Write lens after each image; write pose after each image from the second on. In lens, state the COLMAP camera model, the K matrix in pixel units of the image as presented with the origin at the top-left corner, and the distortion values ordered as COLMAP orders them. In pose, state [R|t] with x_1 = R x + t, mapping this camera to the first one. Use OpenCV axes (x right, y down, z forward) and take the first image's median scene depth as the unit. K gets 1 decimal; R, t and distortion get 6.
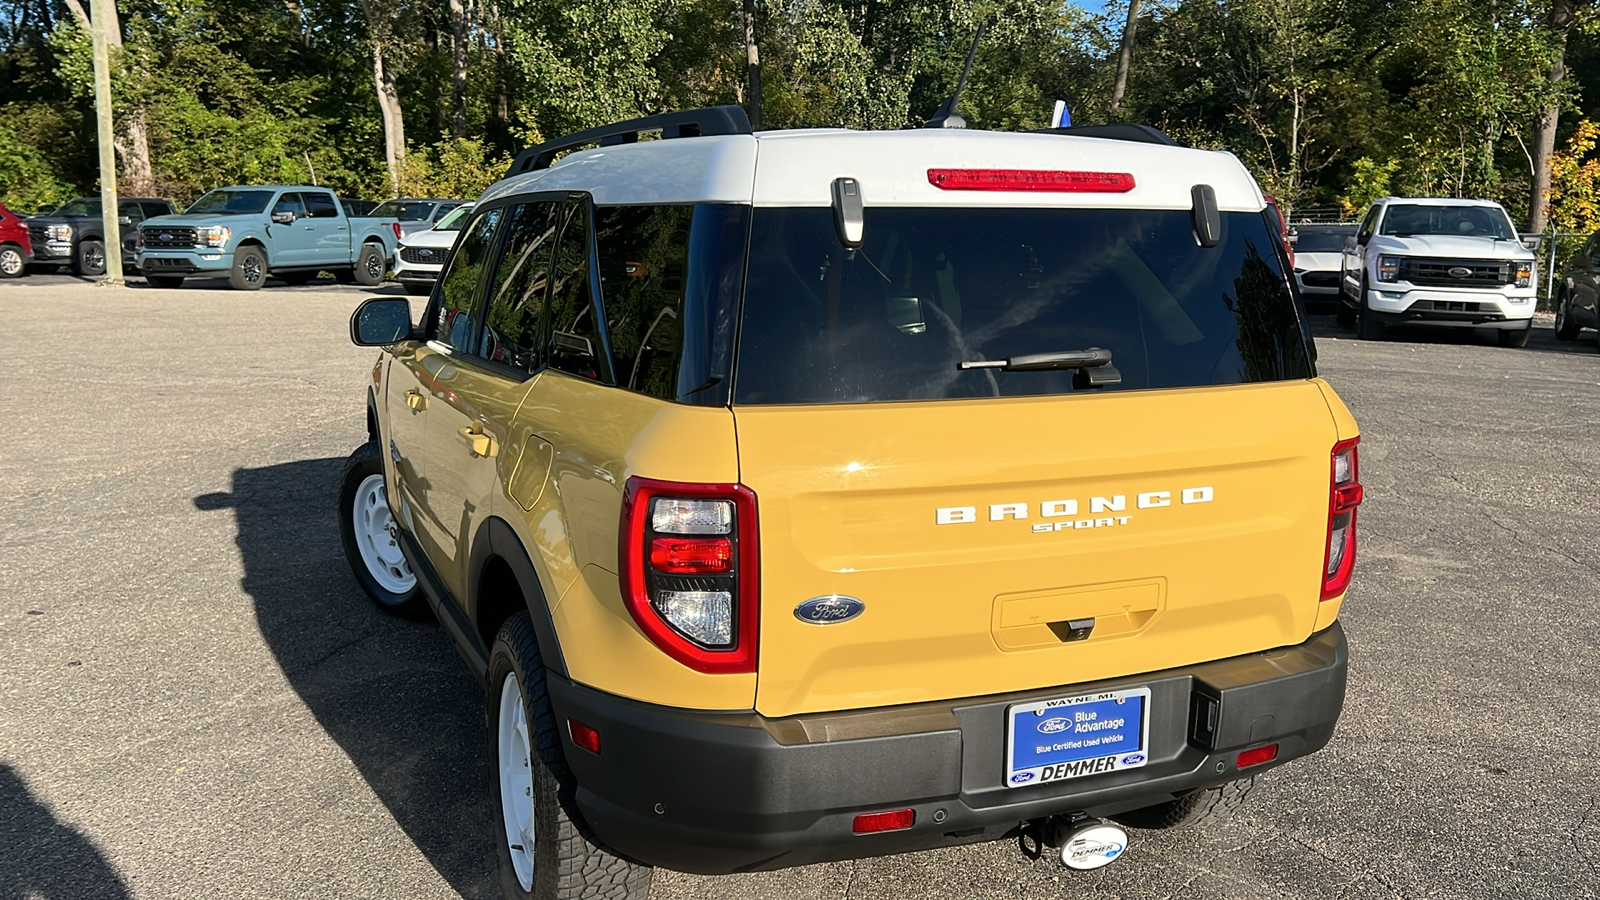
lens RADIAL K [[1394.7, 0, 846.6], [0, 1394.7, 471.2], [0, 0, 1]] dist [0.036567, -0.010233]
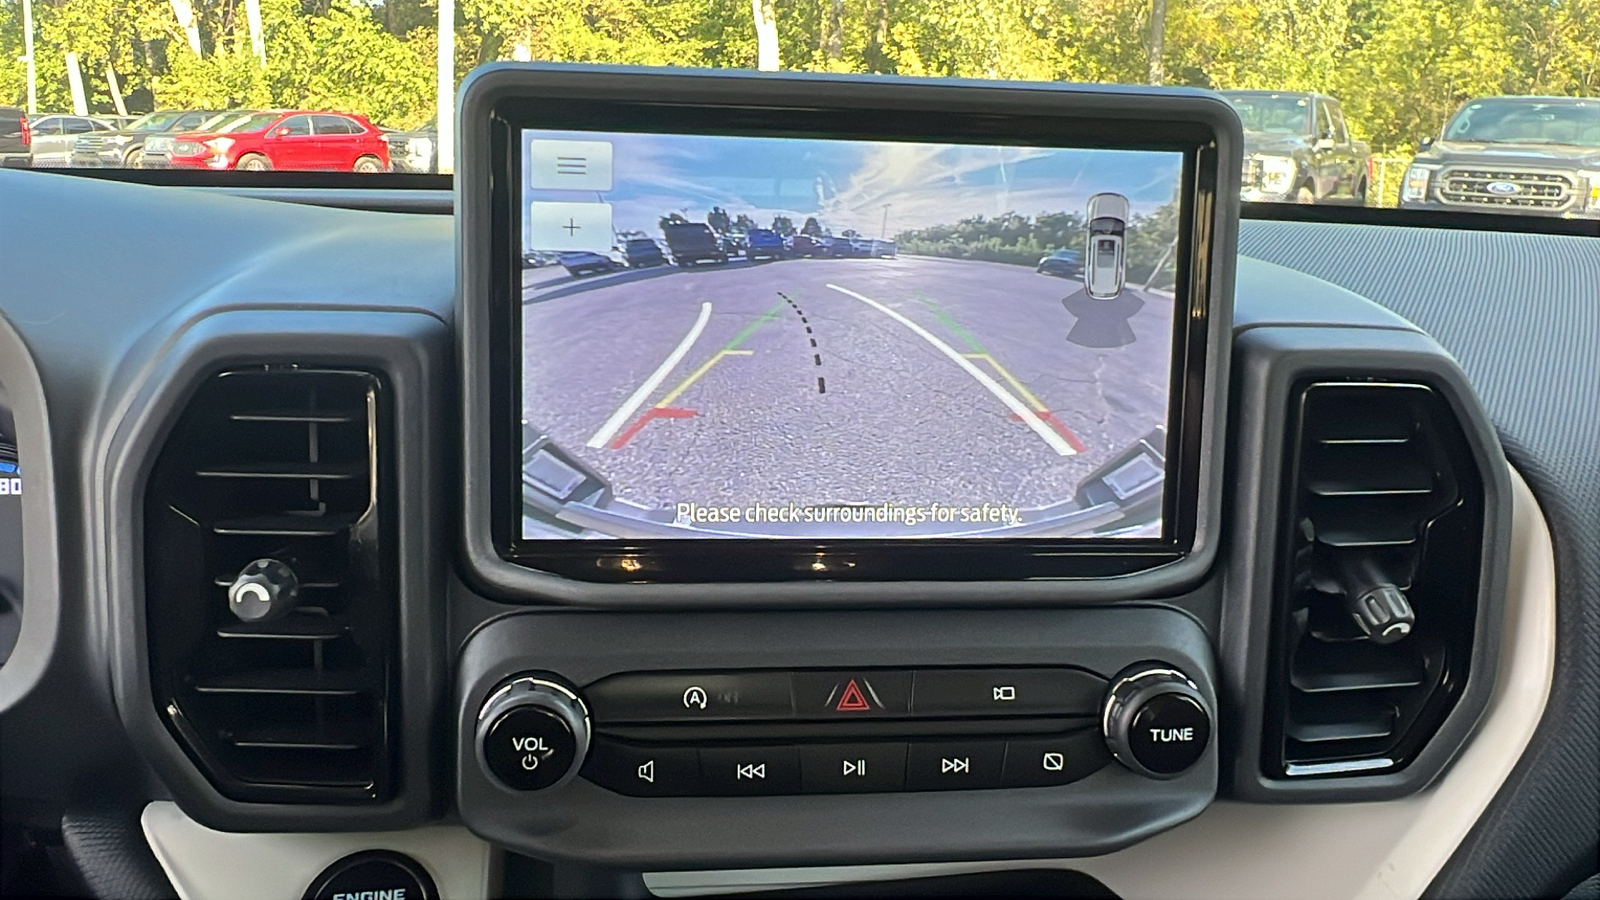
lens RADIAL K [[1392.4, 0, 794.4], [0, 1392.4, 448.1], [0, 0, 1]] dist [-0.003395, -0.009384]
pose [[0.955097, 0.080656, -0.285103, -0.224321], [-0.073489, 0.996654, 0.035766, -0.169646], [0.287034, -0.013208, 0.957829, 1.658748]]
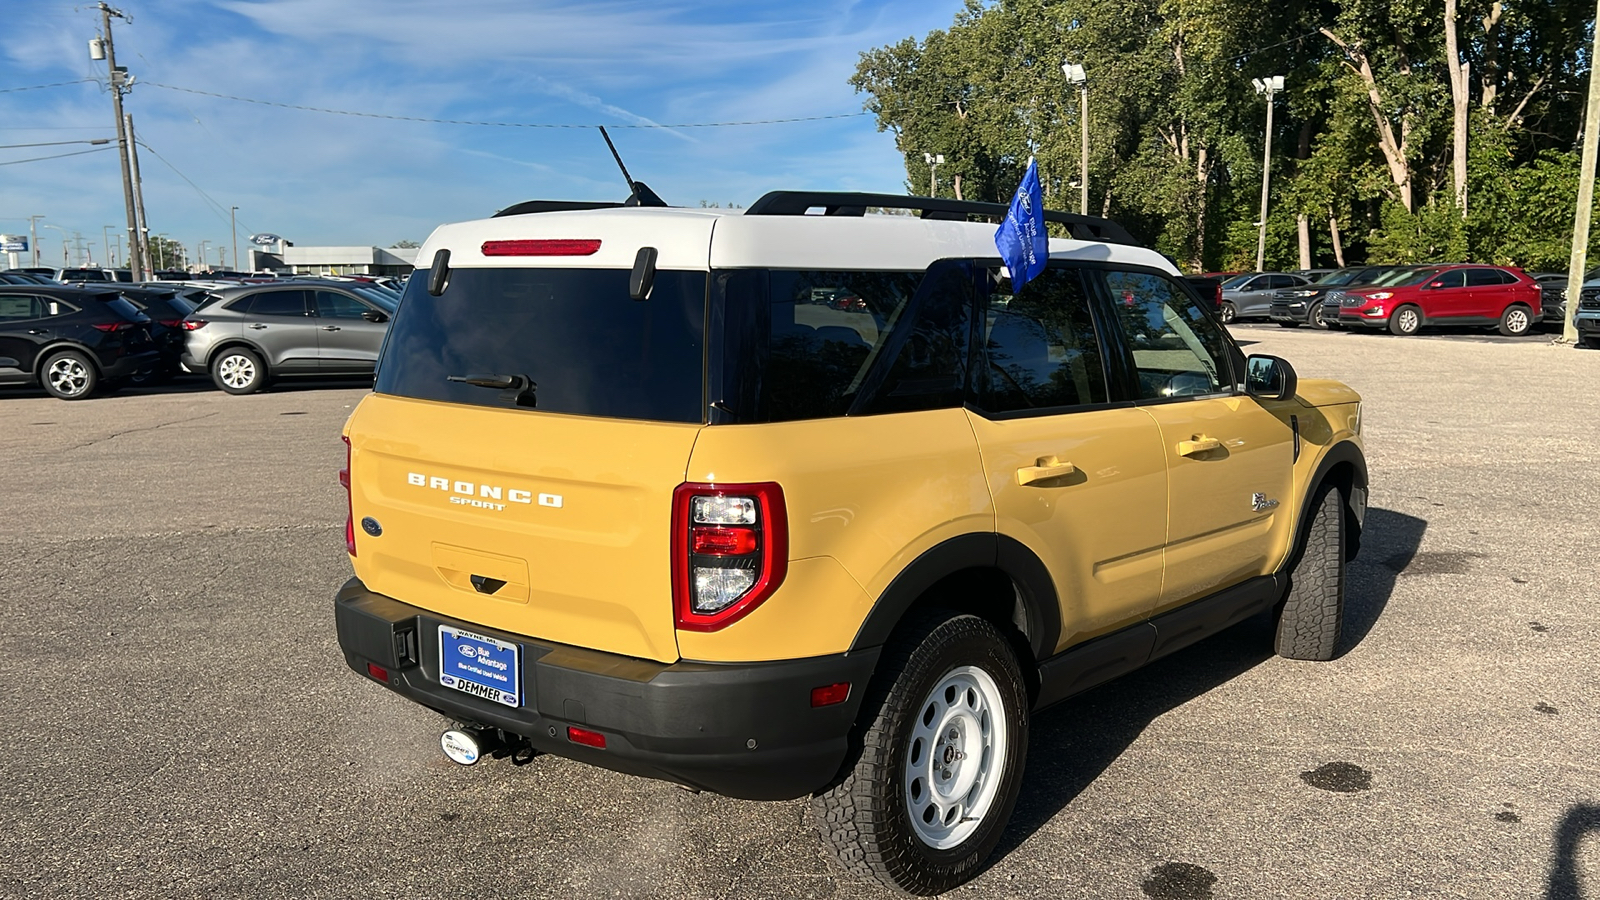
lens RADIAL K [[1394.7, 0, 846.6], [0, 1394.7, 471.2], [0, 0, 1]] dist [0.036567, -0.010233]
pose [[0.461266, 0.112979, -0.880040, 1.372432], [-0.150792, 0.987413, 0.047728, -0.100153], [0.874355, 0.110687, 0.472496, 0.614276]]
